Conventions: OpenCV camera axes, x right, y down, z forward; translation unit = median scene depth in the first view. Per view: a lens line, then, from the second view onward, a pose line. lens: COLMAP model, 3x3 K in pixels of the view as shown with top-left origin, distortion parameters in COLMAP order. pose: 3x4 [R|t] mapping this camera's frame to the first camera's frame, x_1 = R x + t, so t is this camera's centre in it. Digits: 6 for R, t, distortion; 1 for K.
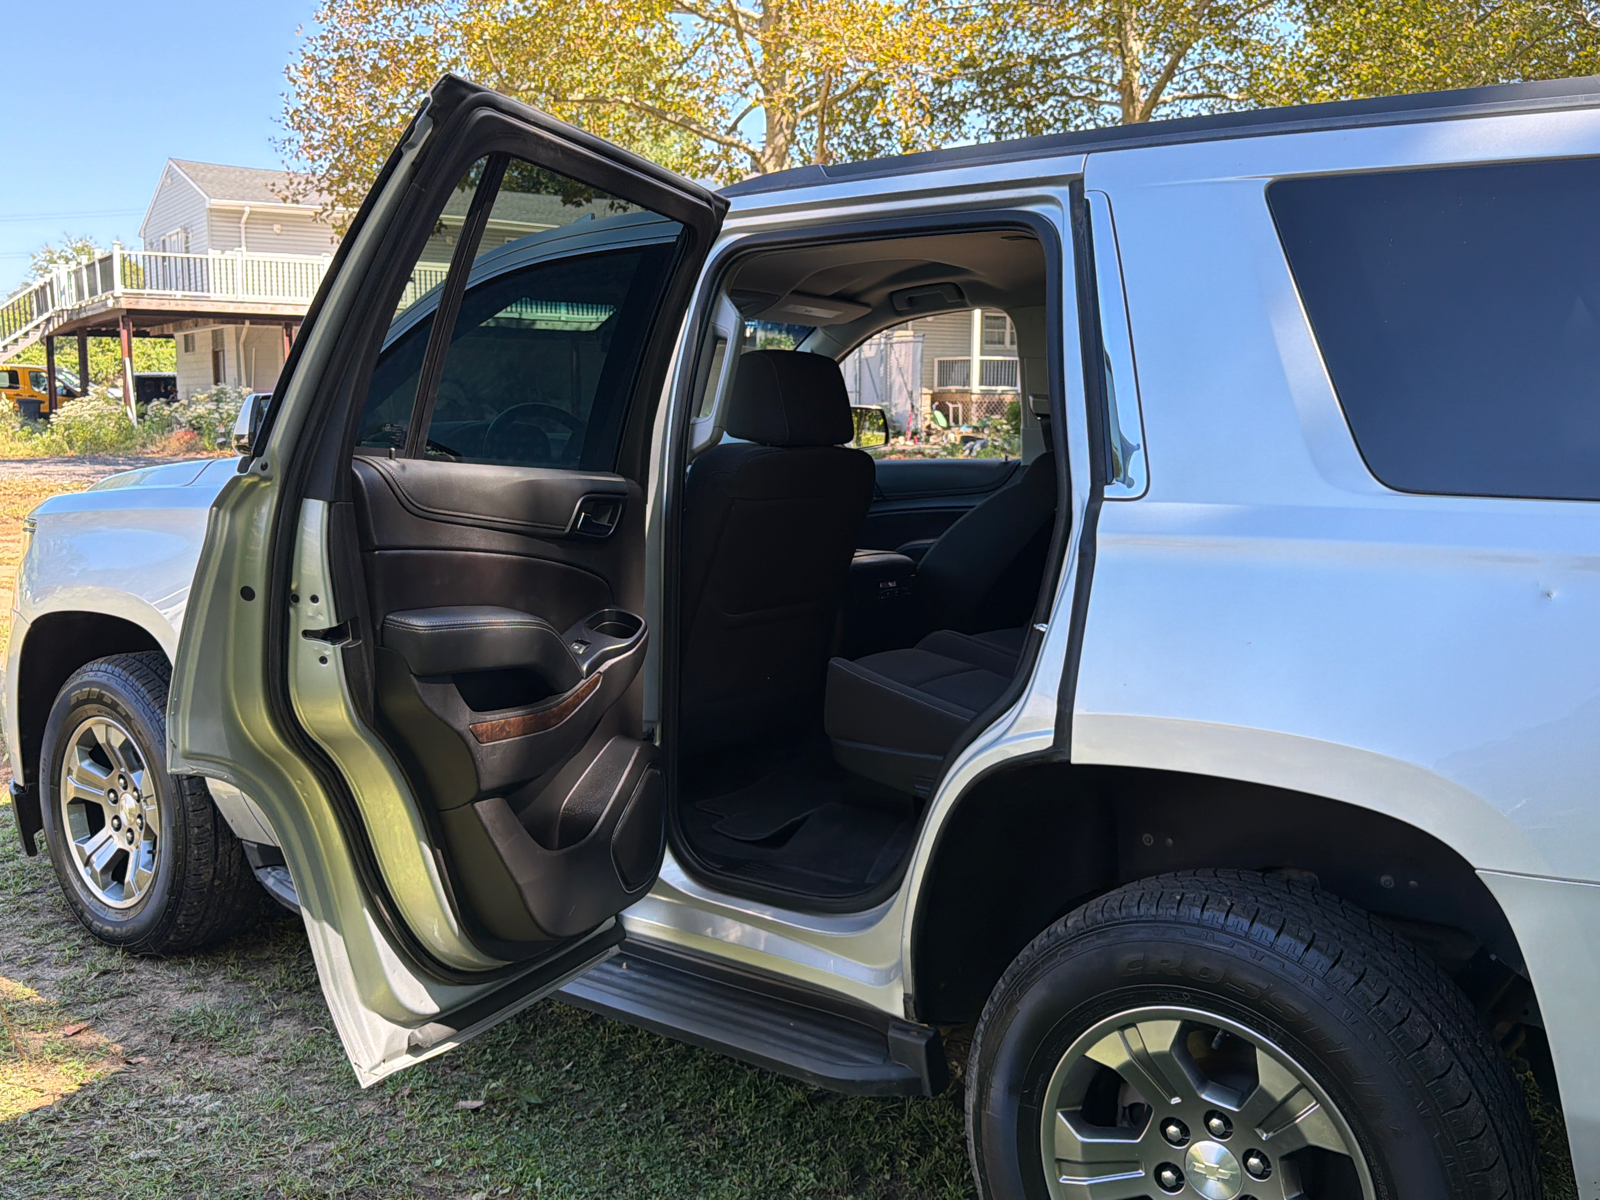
lens RADIAL K [[1537.4, 0, 777.5], [0, 1537.4, 631.4], [0, 0, 1]] dist [0.082073, -0.171430]
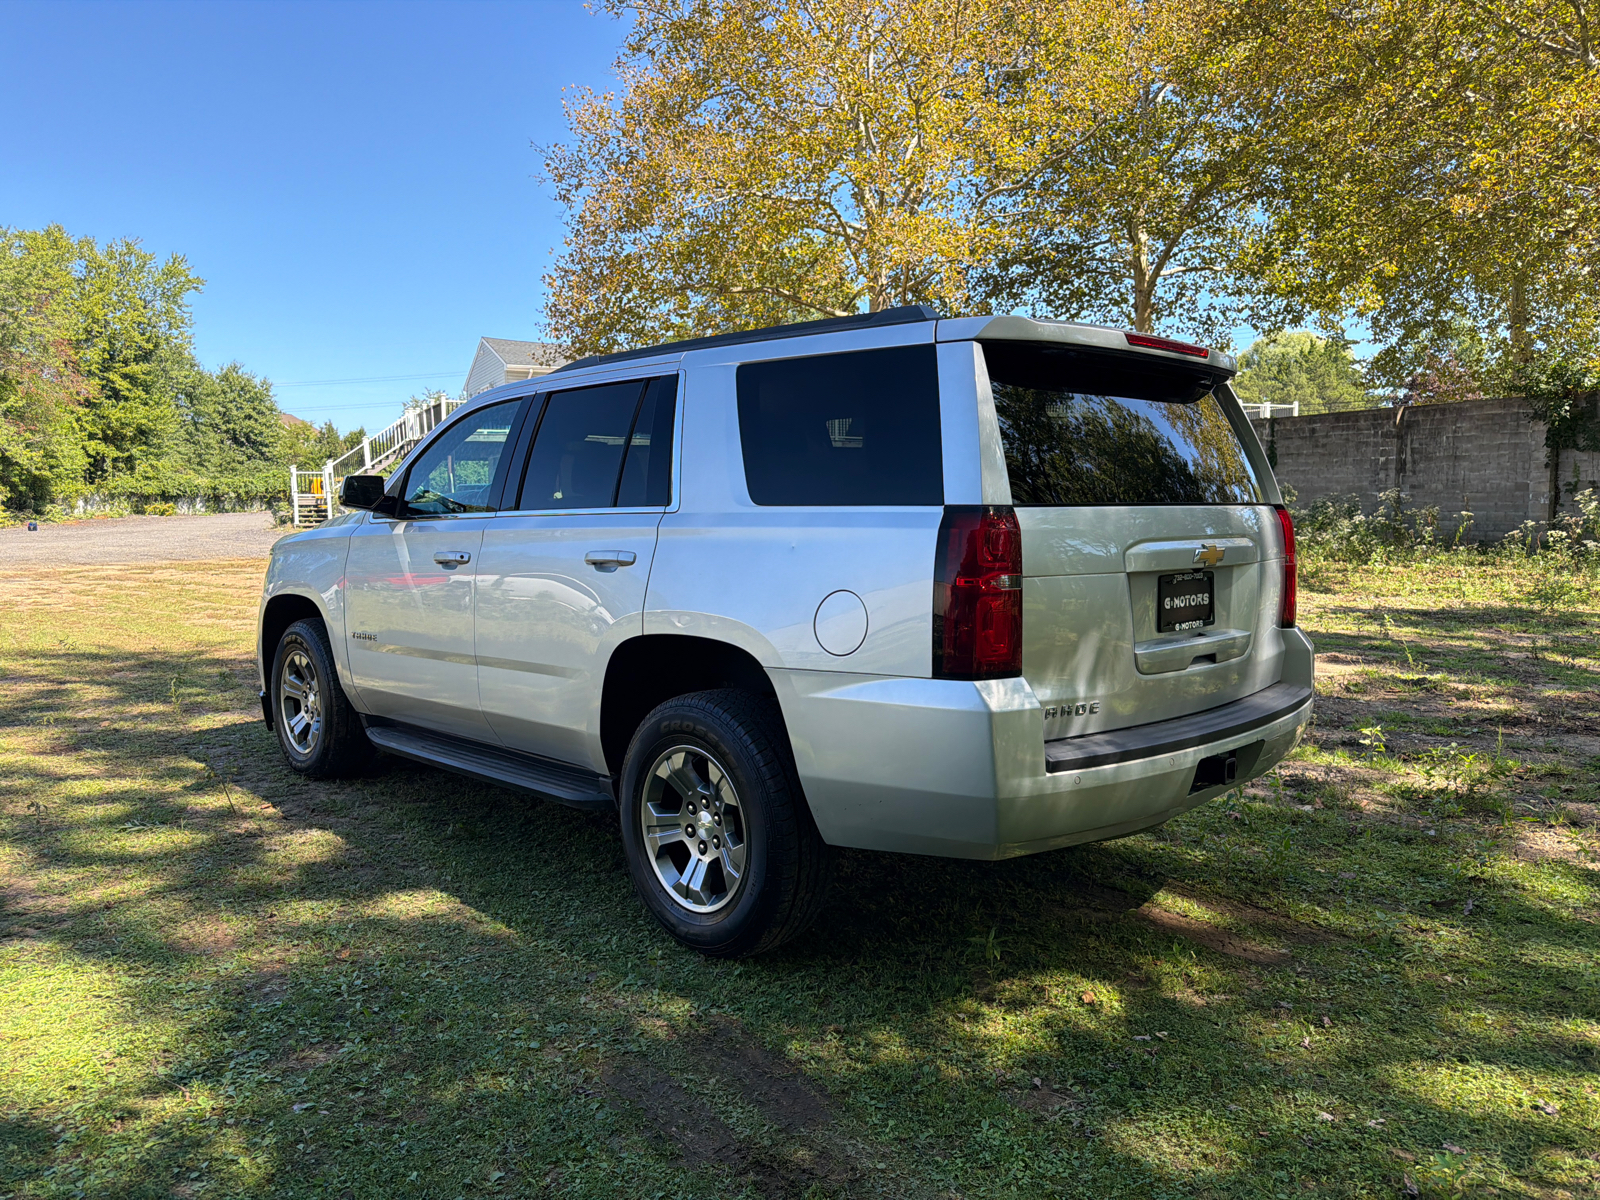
lens RADIAL K [[1146.6, 0, 798.6], [0, 1146.6, 600.8], [0, 0, 1]] dist [0.045502, -0.055916]
pose [[0.992534, -0.003777, -0.121906, 0.048637], [-0.003314, 0.998316, -0.057916, 0.010608], [0.121920, 0.057887, 0.990850, -0.045577]]
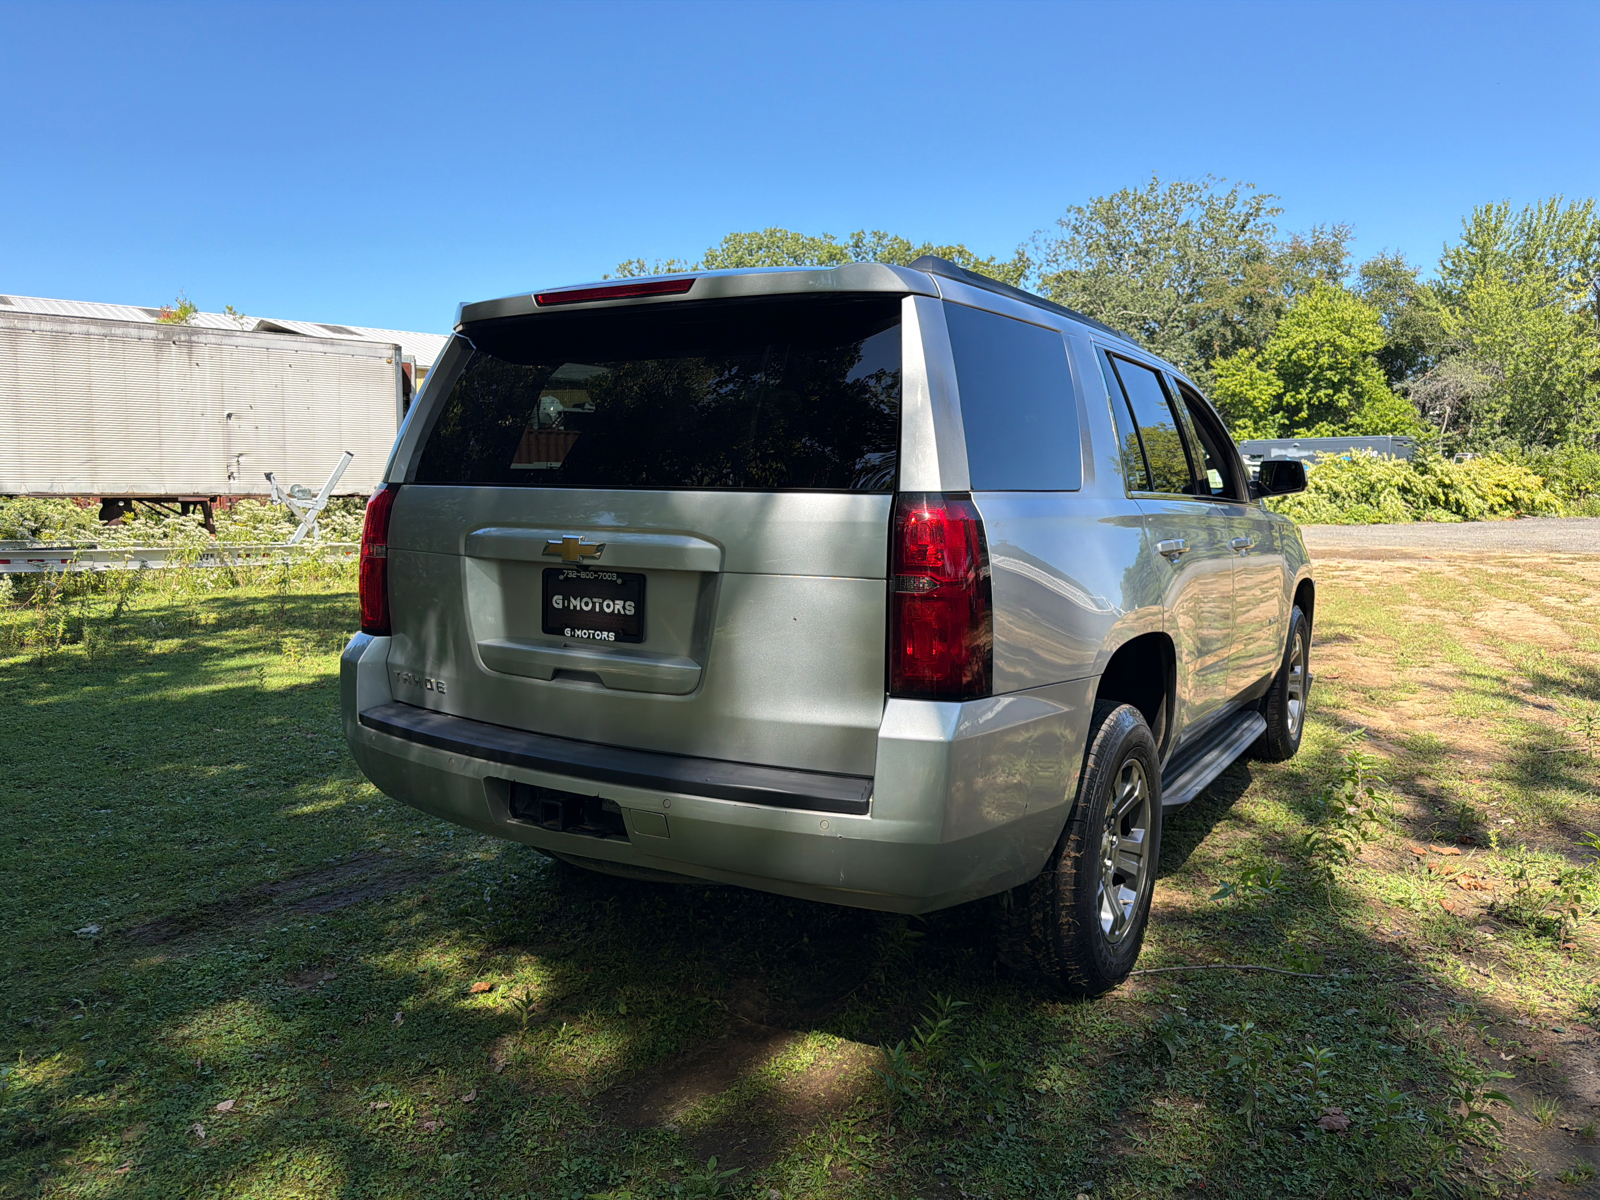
lens RADIAL K [[1143.4, 0, 798.3], [0, 1143.4, 603.4], [0, 0, 1]] dist [0.040086, -0.048042]
pose [[0.115230, 0.092638, -0.989010, 0.174471], [-0.147928, 0.986140, 0.075134, -0.006719], [0.982262, 0.137645, 0.127337, 0.084738]]
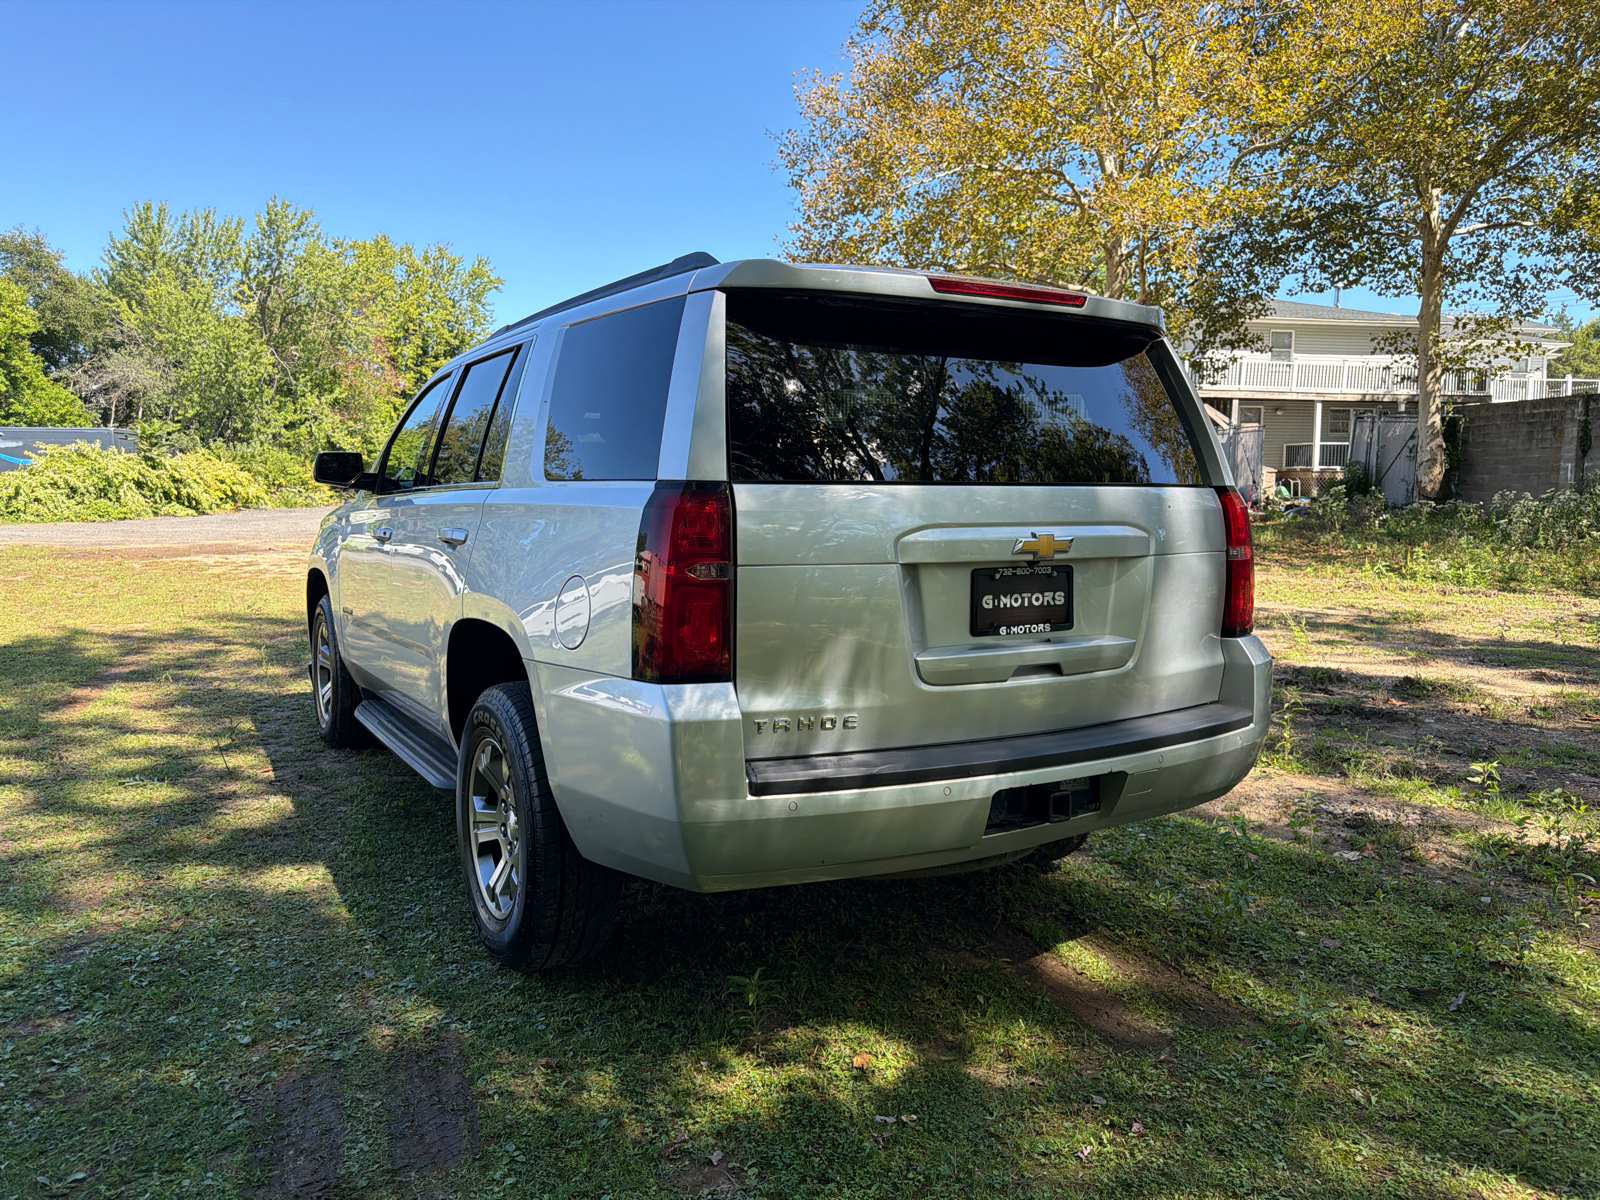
lens RADIAL K [[1146.6, 0, 798.6], [0, 1146.6, 600.8], [0, 0, 1]] dist [0.045502, -0.055916]
pose [[0.935034, 0.028482, -0.353413, 0.091654], [-0.045456, 0.998172, -0.039820, 0.008459], [0.351633, 0.053298, 0.934620, -0.021478]]
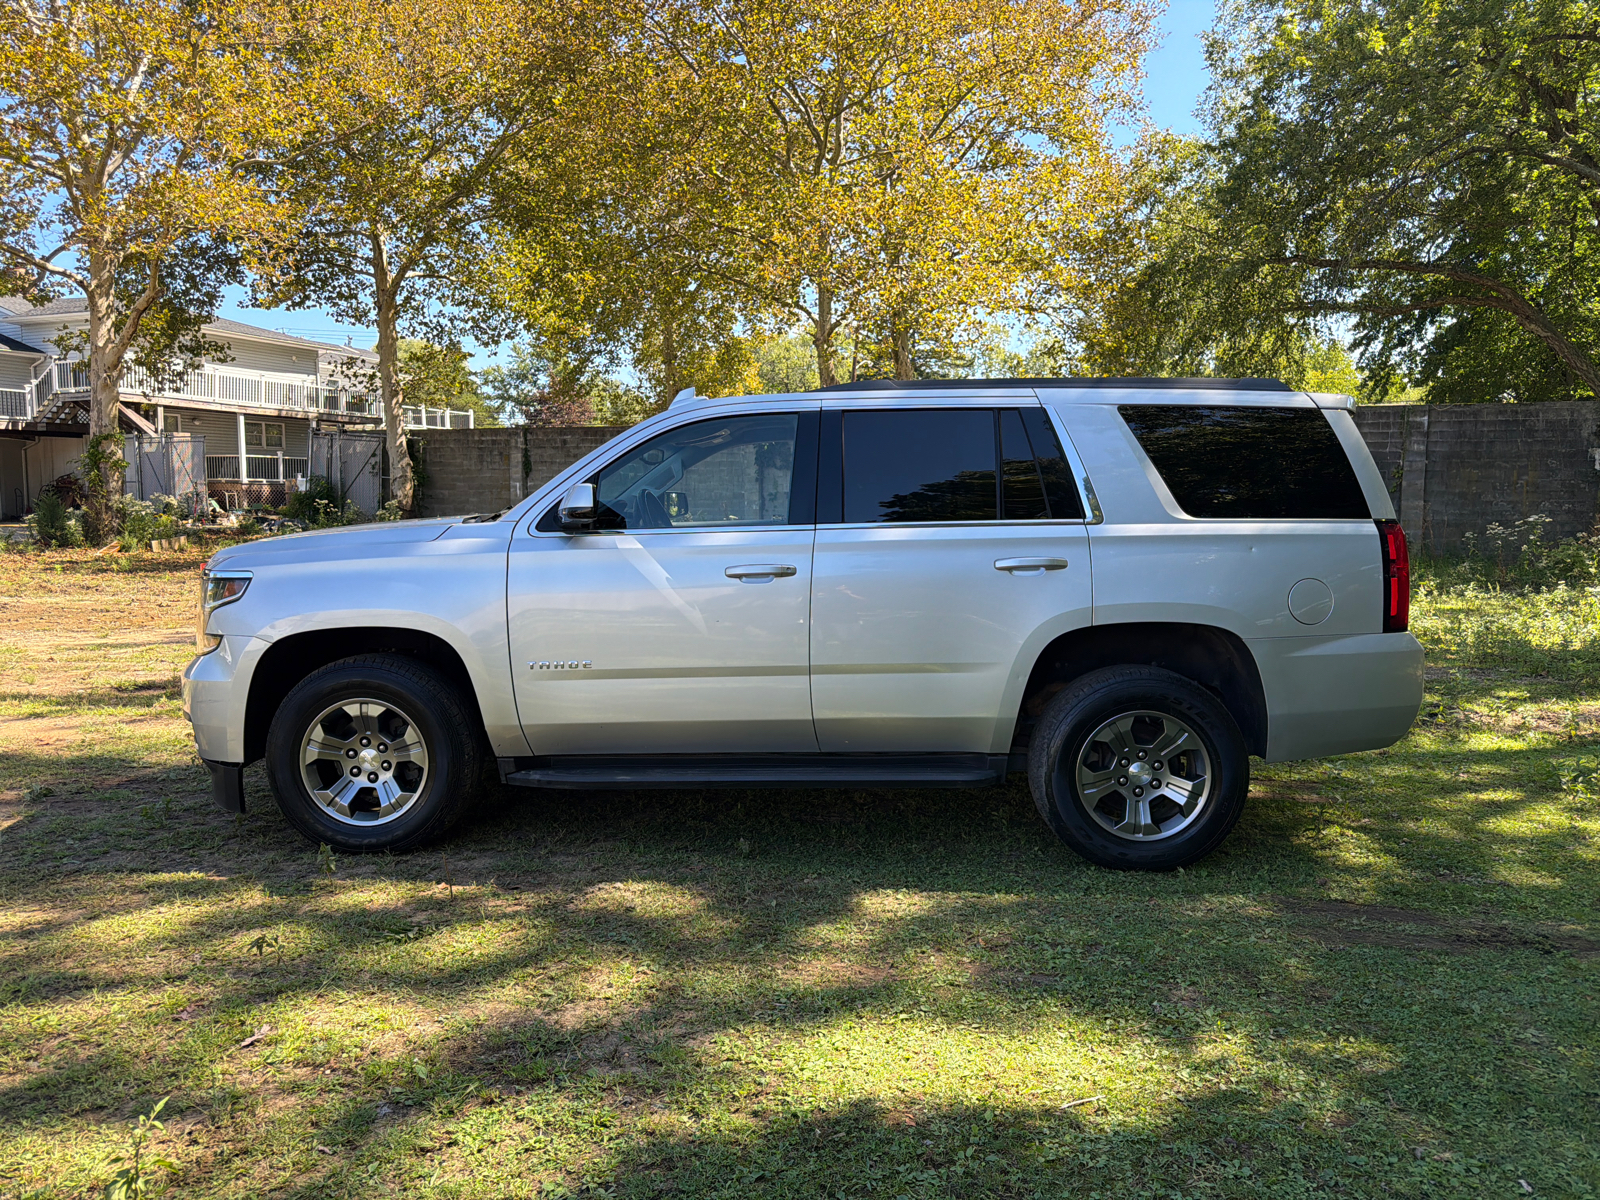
lens RADIAL K [[1158.8, 0, 800.0], [0, 1158.8, 600.0], [0, 0, 1]] dist [0.040508, -0.059101]
pose [[0.797259, -0.055726, 0.601059, -0.112854], [0.088548, 0.995755, -0.025132, 0.003788], [-0.597107, 0.073259, 0.798809, -0.021775]]
